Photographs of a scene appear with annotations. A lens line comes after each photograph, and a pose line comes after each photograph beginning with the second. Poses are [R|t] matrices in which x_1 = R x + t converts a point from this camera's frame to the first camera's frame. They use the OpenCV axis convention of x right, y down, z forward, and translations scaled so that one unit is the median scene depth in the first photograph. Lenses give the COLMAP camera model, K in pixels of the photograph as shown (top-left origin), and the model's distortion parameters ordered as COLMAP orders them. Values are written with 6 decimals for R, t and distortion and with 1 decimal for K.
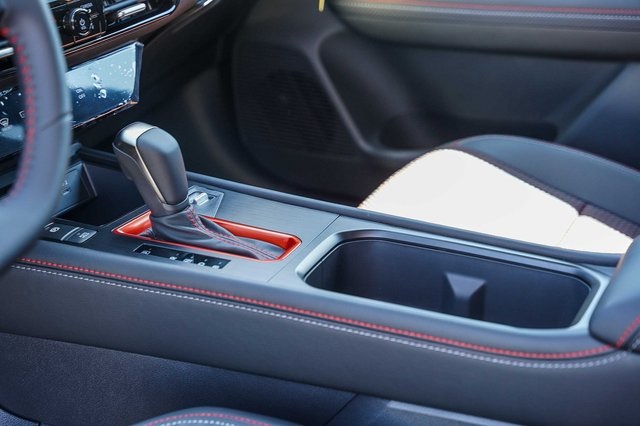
lens RADIAL K [[1139.0, 0, 320.8], [0, 1139.0, 214.7], [0, 0, 1]] dist [0.015846, 0.000000]
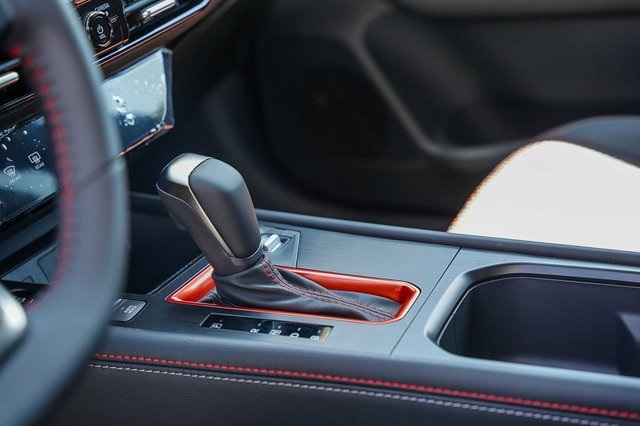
lens RADIAL K [[1323.0, 0, 319.3], [0, 1323.0, 211.1], [0, 0, 1]] dist [0.094090, 0.000000]
pose [[0.994257, -0.102142, -0.031954, -0.046942], [0.101650, 0.994681, -0.016661, -0.018829], [0.033486, 0.013317, 0.999350, 0.121886]]
